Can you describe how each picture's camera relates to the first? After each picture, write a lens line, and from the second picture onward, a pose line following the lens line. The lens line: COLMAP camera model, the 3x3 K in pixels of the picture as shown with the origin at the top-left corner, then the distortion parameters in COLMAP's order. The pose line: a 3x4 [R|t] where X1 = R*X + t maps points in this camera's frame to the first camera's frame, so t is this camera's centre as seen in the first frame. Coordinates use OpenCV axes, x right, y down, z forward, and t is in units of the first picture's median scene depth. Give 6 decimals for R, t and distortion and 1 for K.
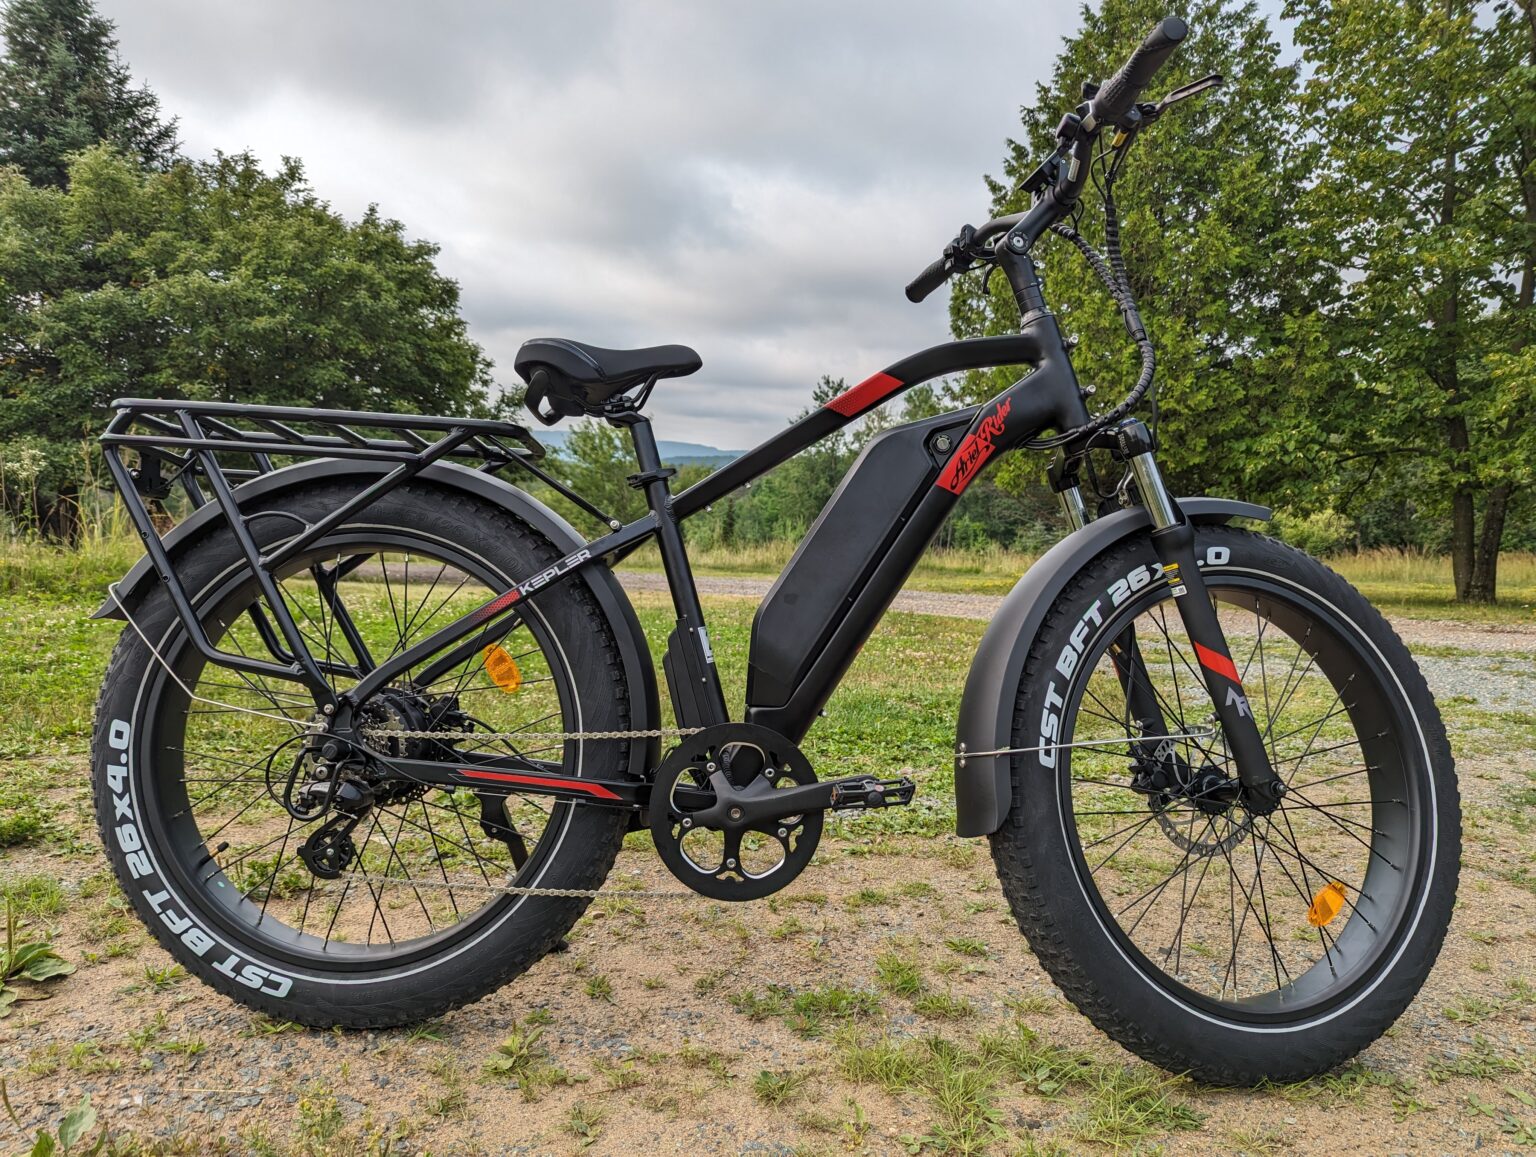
lens RADIAL K [[1085.9, 0, 769.9], [0, 1085.9, 584.1], [0, 0, 1]] dist [0.040135, -0.031587]
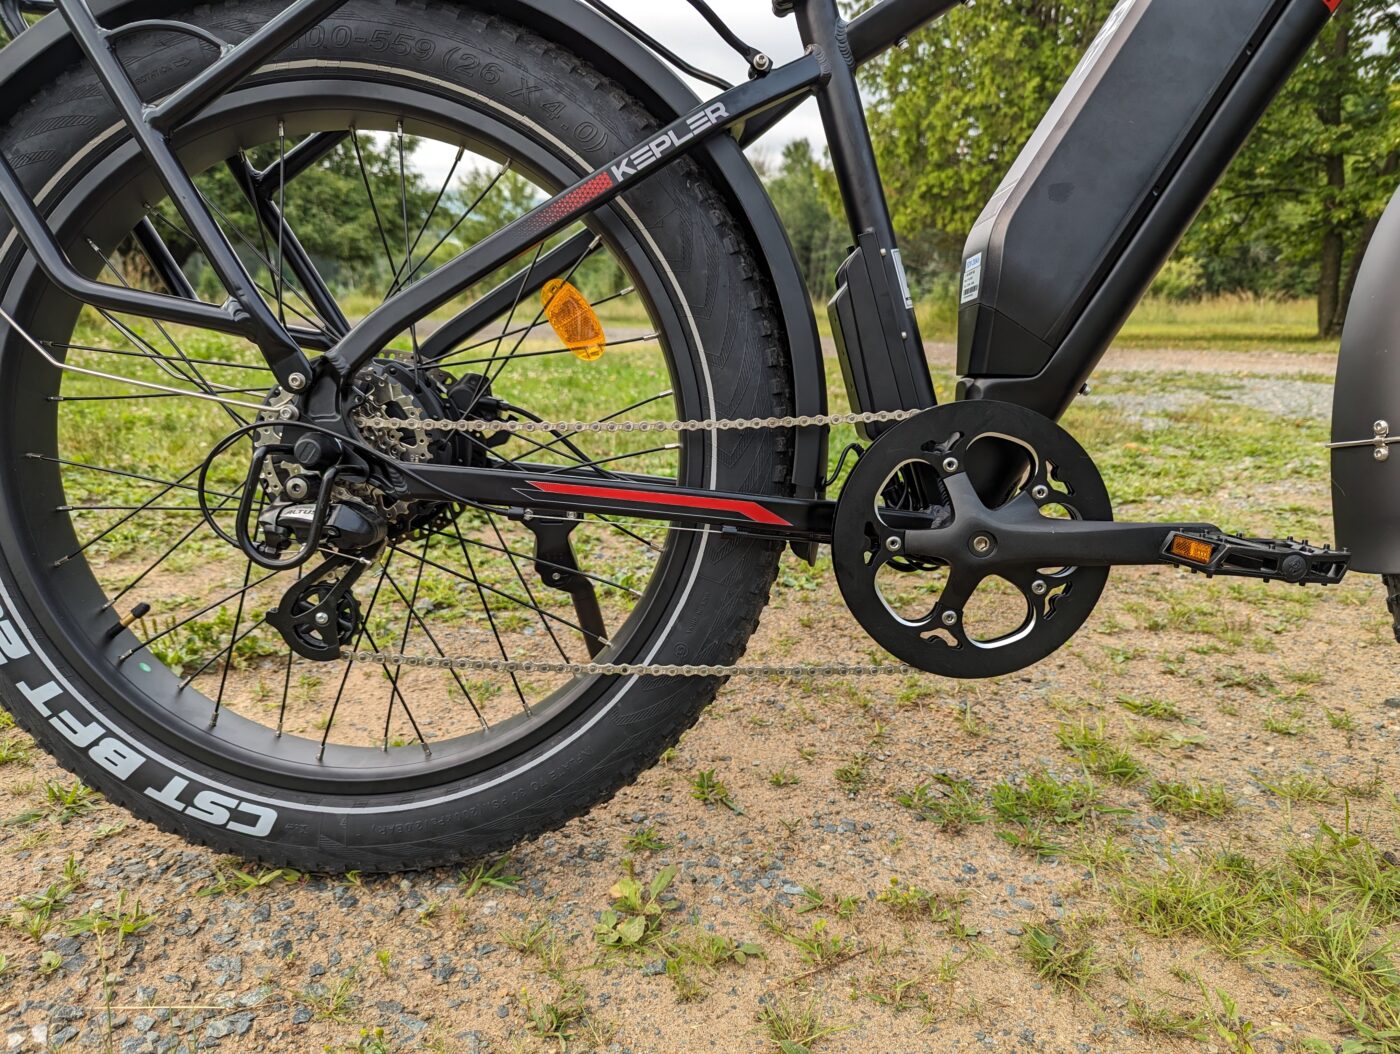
lens RADIAL K [[989.8, 0, 701.7], [0, 989.8, 532.1], [0, 0, 1]] dist [0.040135, -0.031587]
pose [[0.998615, -0.019956, 0.048685, -0.209637], [0.010361, 0.981747, 0.189910, 0.092100], [-0.051587, -0.189143, 0.980594, 0.440070]]
